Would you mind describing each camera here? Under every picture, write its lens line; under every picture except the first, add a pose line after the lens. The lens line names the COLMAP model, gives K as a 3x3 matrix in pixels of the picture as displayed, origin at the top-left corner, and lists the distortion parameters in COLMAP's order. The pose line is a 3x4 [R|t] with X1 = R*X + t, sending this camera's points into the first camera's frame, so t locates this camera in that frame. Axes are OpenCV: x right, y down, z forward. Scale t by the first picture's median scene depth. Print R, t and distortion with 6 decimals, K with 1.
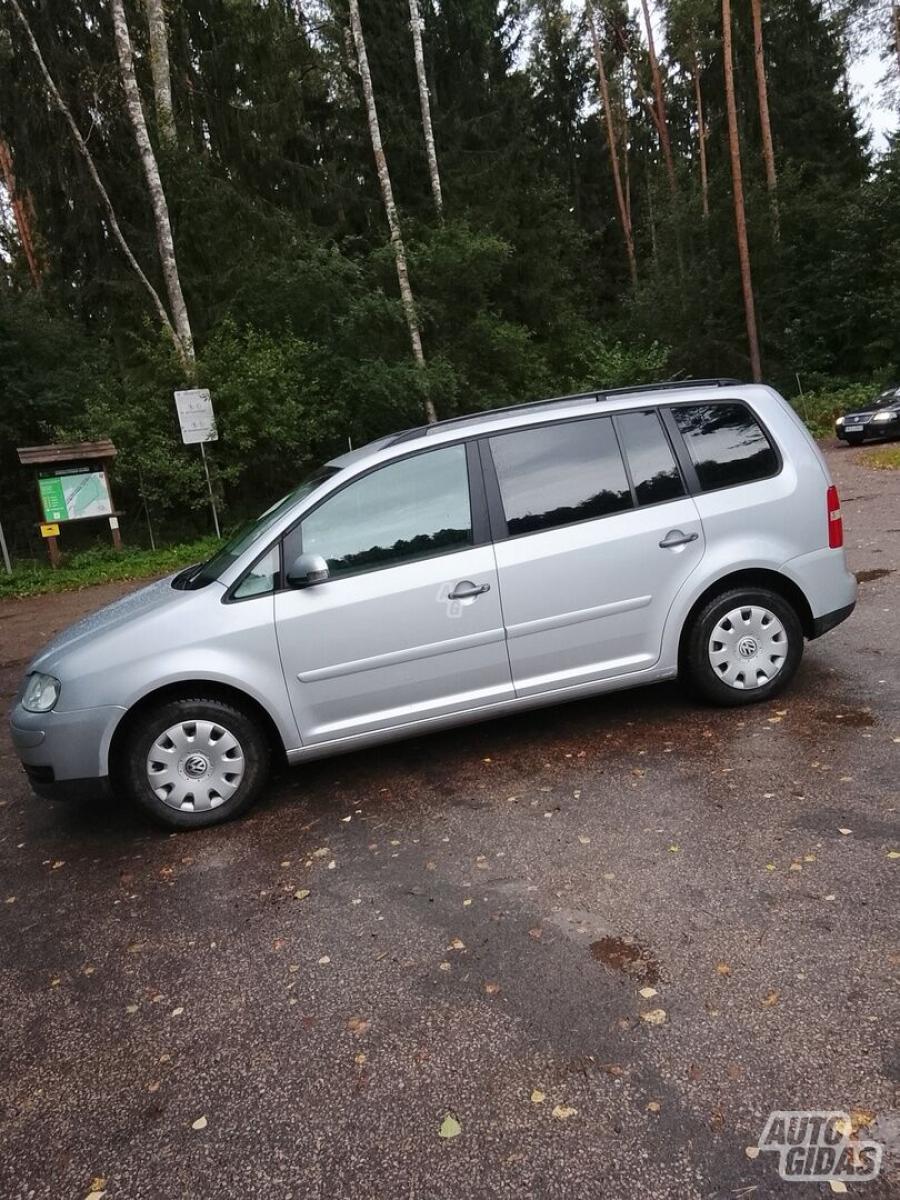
lens RADIAL K [[947.6, 0, 452.5], [0, 947.6, 590.7], [0, 0, 1]] dist [0.086509, -0.134138]
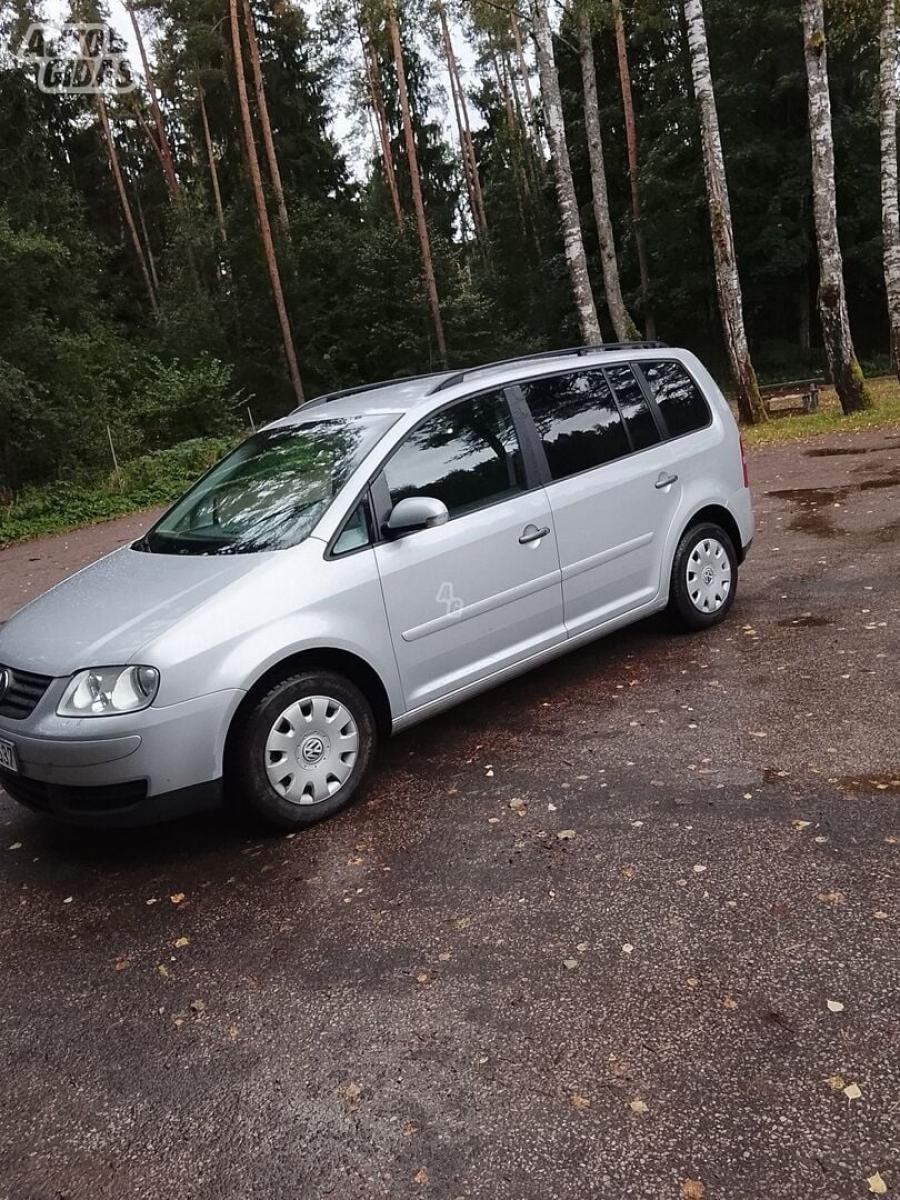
lens RADIAL K [[947.6, 0, 452.5], [0, 947.6, 590.7], [0, 0, 1]] dist [0.086509, -0.134138]
pose [[0.865514, -0.086561, 0.493349, -0.517097], [0.102259, 0.994746, -0.004865, 0.051469], [-0.490336, 0.054660, 0.869818, 0.161002]]
